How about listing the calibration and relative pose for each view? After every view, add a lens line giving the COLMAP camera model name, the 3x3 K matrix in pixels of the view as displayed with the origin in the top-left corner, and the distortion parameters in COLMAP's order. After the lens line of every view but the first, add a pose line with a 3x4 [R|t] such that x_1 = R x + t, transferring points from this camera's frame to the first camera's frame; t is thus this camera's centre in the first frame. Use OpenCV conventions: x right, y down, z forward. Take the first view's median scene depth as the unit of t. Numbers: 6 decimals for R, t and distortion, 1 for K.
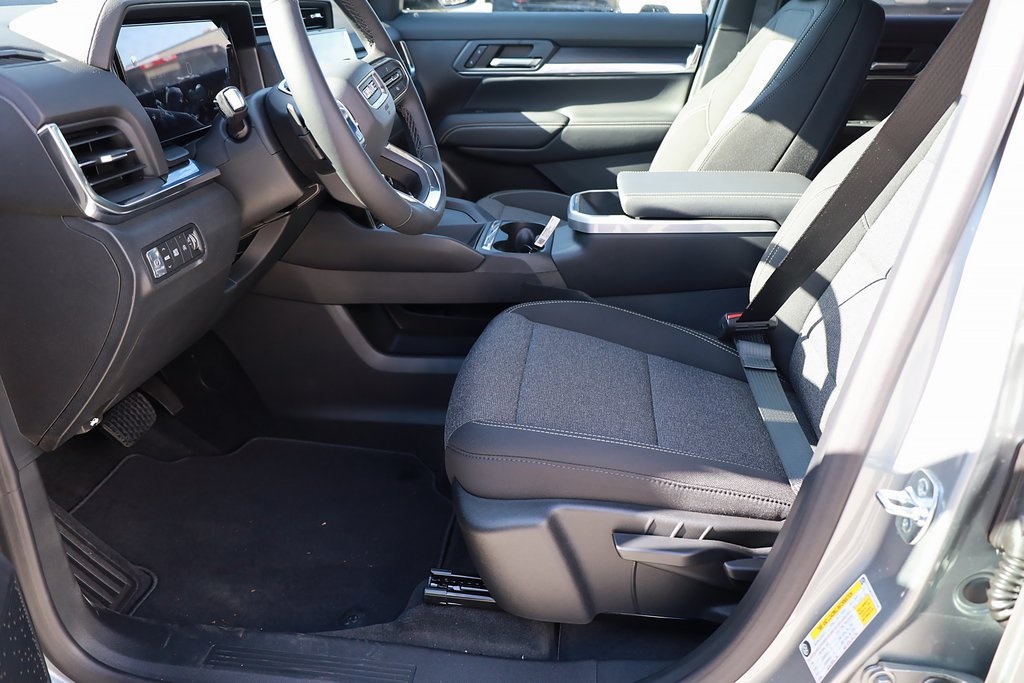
lens RADIAL K [[811.1, 0, 530.1], [0, 811.1, 371.9], [0, 0, 1]] dist [-0.141682, 0.177567]
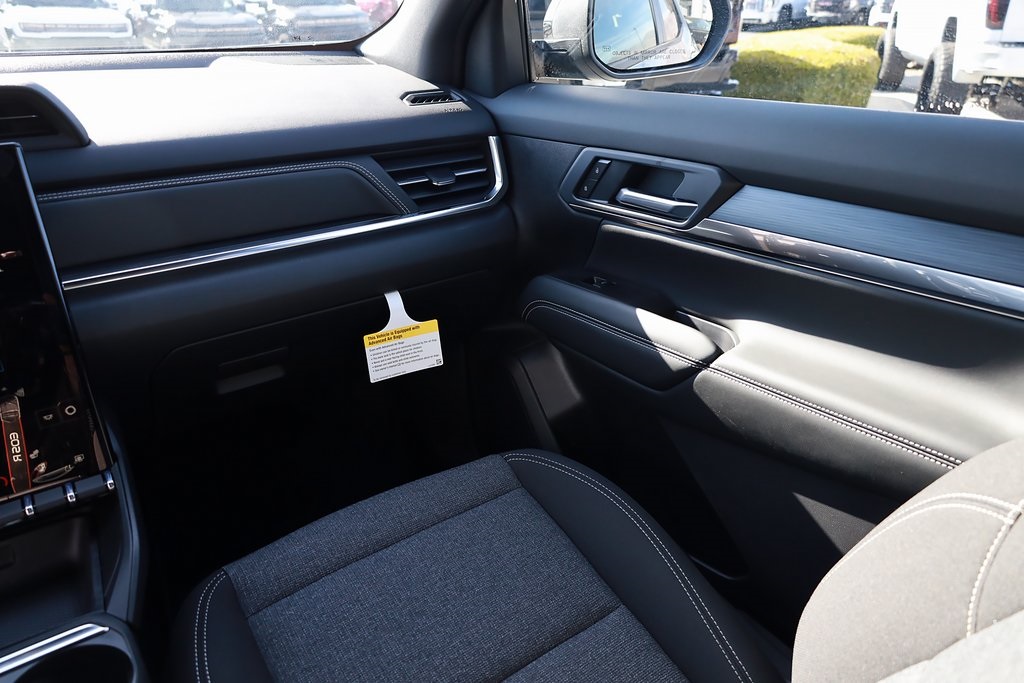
lens RADIAL K [[703.1, 0, 512.0], [0, 703.1, 341.5], [0, 0, 1]] dist [-0.005136, -0.001559]
pose [[0.645817, 0.299686, -0.702217, 0.240668], [-0.308802, 0.943686, 0.118737, -0.335200], [0.698256, 0.140163, 0.701992, 0.666351]]
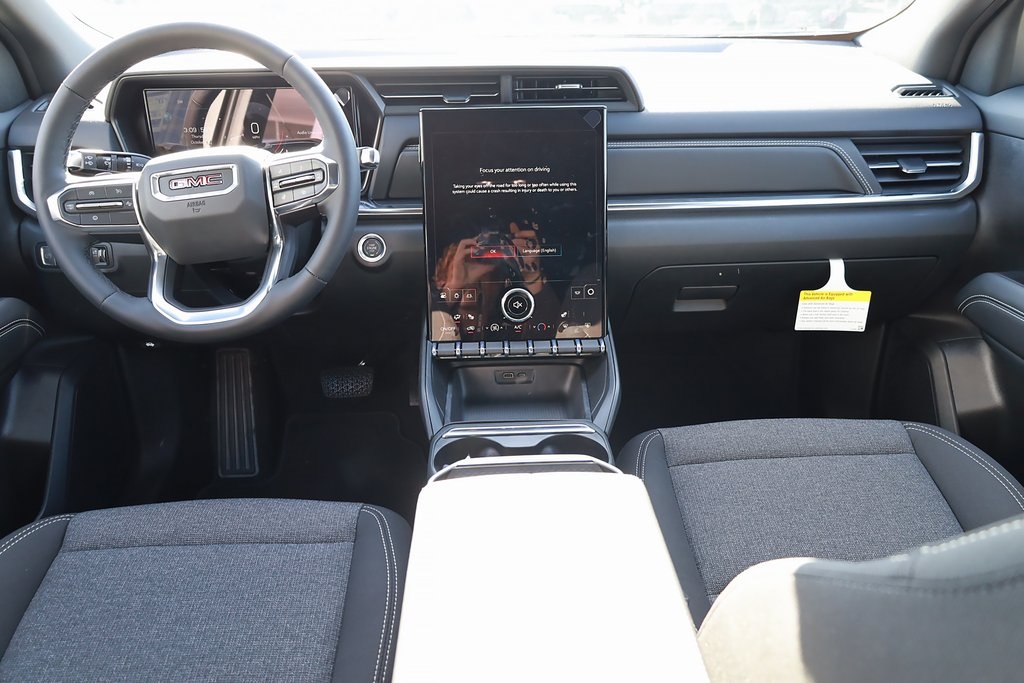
lens RADIAL K [[703.1, 0, 512.0], [0, 703.1, 341.5], [0, 0, 1]] dist [-0.005136, -0.001559]
pose [[0.113162, 0.430147, -0.895638, 0.328935], [-0.412529, 0.840399, 0.351496, -0.320036], [0.903888, 0.329701, 0.272549, 0.586111]]
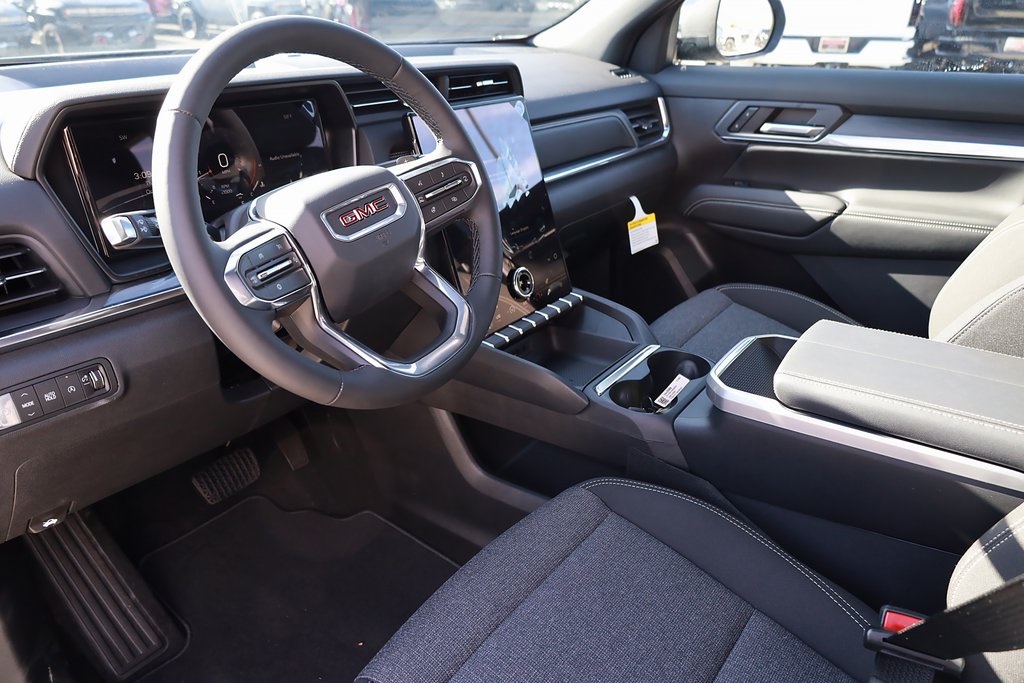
lens RADIAL K [[717.0, 0, 512.0], [0, 717.0, 341.5], [0, 0, 1]] dist [-0.000081, 0.002806]
pose [[0.849350, 0.210100, -0.484213, 0.140849], [-0.216714, 0.975286, 0.043043, -0.146105], [0.481290, 0.068377, 0.873891, 0.234455]]
